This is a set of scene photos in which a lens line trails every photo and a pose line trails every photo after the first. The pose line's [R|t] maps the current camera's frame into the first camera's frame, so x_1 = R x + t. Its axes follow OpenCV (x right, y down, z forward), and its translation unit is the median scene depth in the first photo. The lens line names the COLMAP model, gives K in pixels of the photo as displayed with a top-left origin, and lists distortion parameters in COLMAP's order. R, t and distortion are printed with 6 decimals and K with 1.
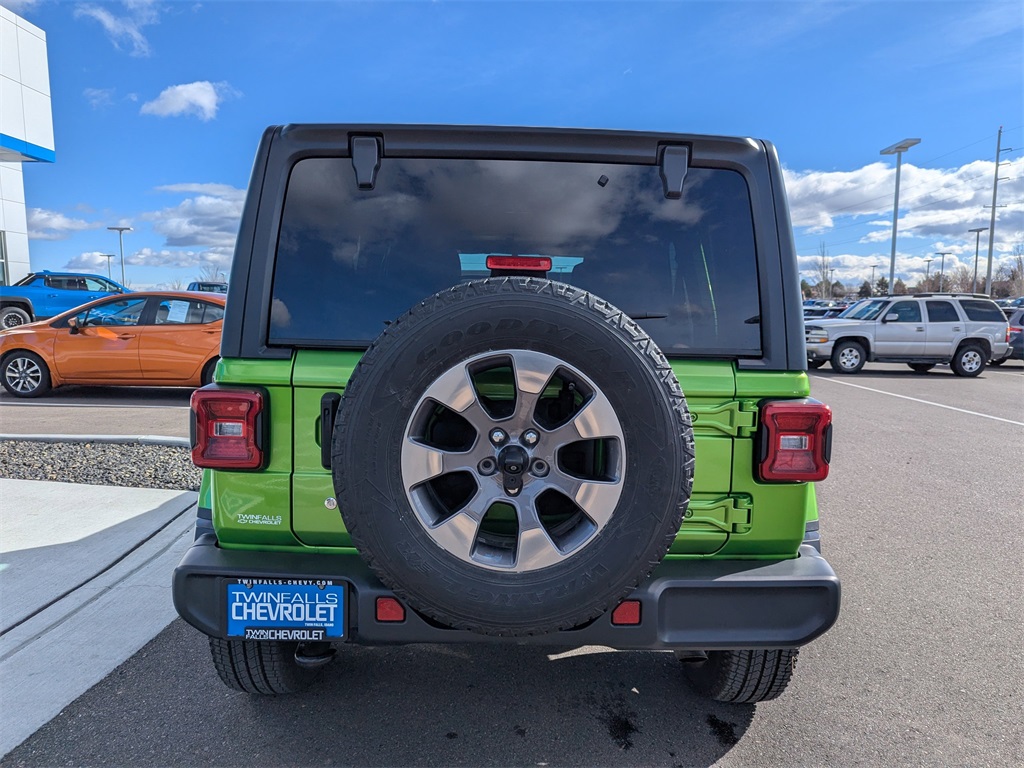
lens RADIAL K [[723.1, 0, 528.9], [0, 723.1, 377.3], [0, 0, 1]] dist [0.017458, -0.004587]
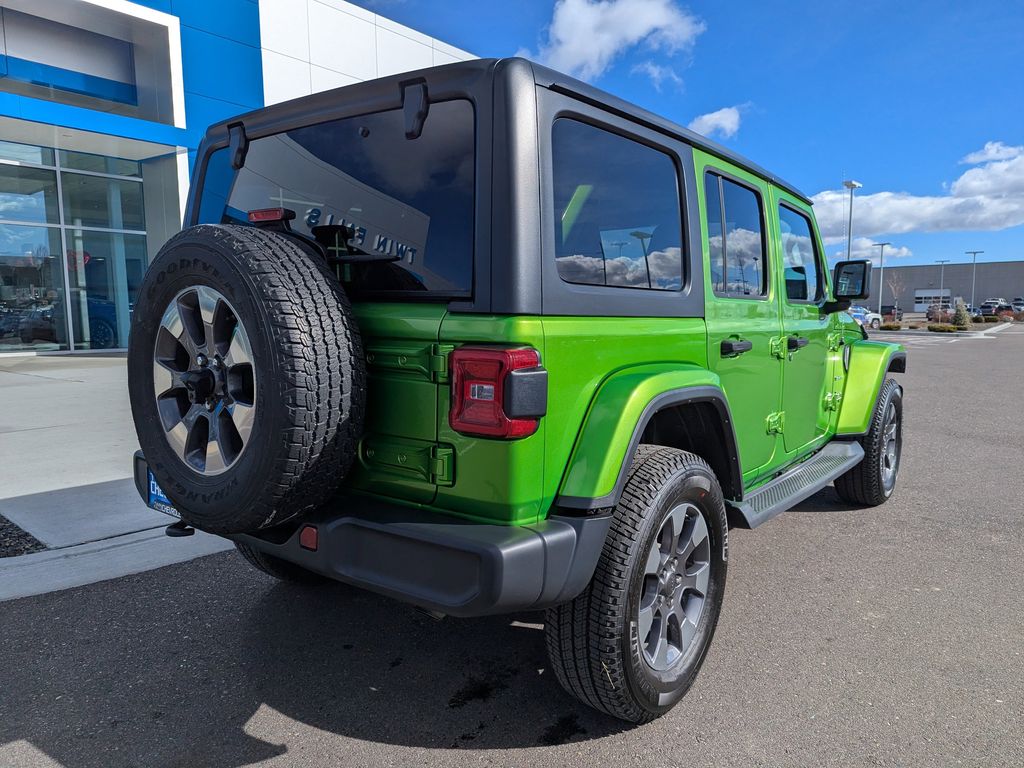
lens RADIAL K [[723.1, 0, 533.1], [0, 723.1, 382.4], [0, 0, 1]] dist [0.017458, -0.004587]
pose [[0.790182, 0.049716, -0.610853, 1.126619], [-0.052866, 0.998519, 0.012881, 0.073801], [0.610588, 0.022115, 0.791640, 0.388010]]
